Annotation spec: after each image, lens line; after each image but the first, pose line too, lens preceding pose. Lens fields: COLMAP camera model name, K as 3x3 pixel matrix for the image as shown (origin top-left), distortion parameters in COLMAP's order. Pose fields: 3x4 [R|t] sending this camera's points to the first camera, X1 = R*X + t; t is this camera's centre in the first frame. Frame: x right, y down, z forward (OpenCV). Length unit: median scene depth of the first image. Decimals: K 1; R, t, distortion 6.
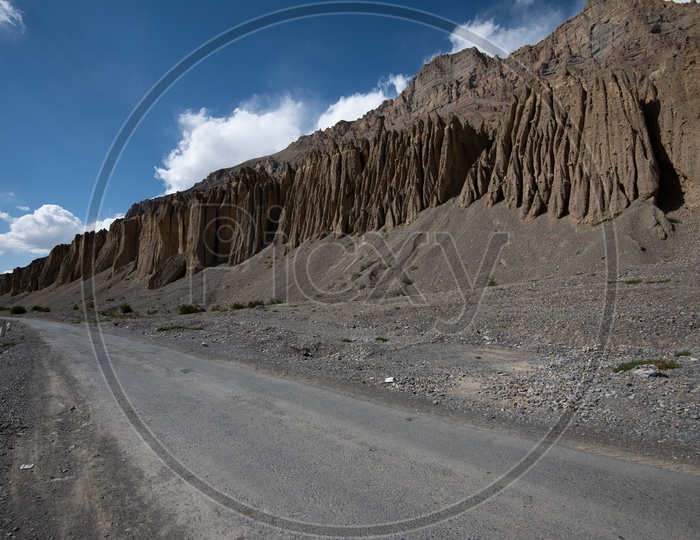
lens RADIAL K [[395.3, 0, 359.9], [0, 395.3, 270.4], [0, 0, 1]] dist [-0.000373, -0.037803]
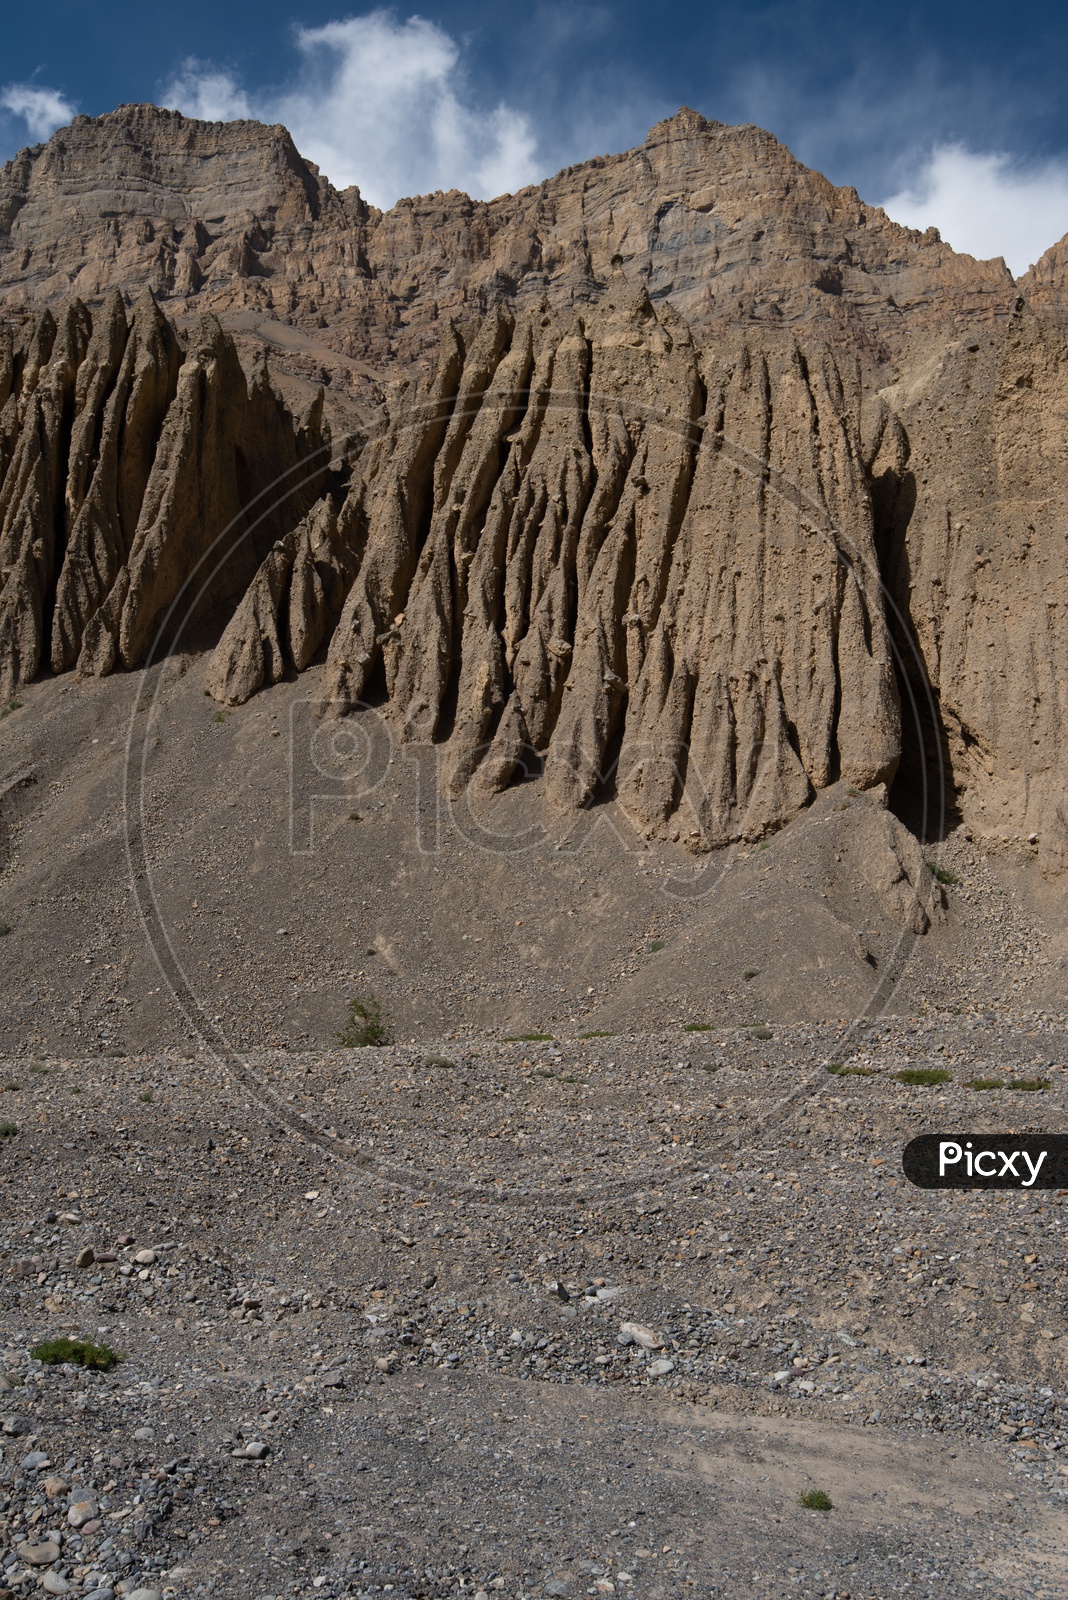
lens RADIAL K [[1528.3, 0, 539.5], [0, 1528.3, 794.2], [0, 0, 1]] dist [0.057962, -0.009407]
pose [[0.843632, 0.164951, 0.510957, -0.037146], [-0.105299, 0.983988, -0.143802, 0.007870], [-0.526496, 0.067513, 0.847493, 0.107230]]
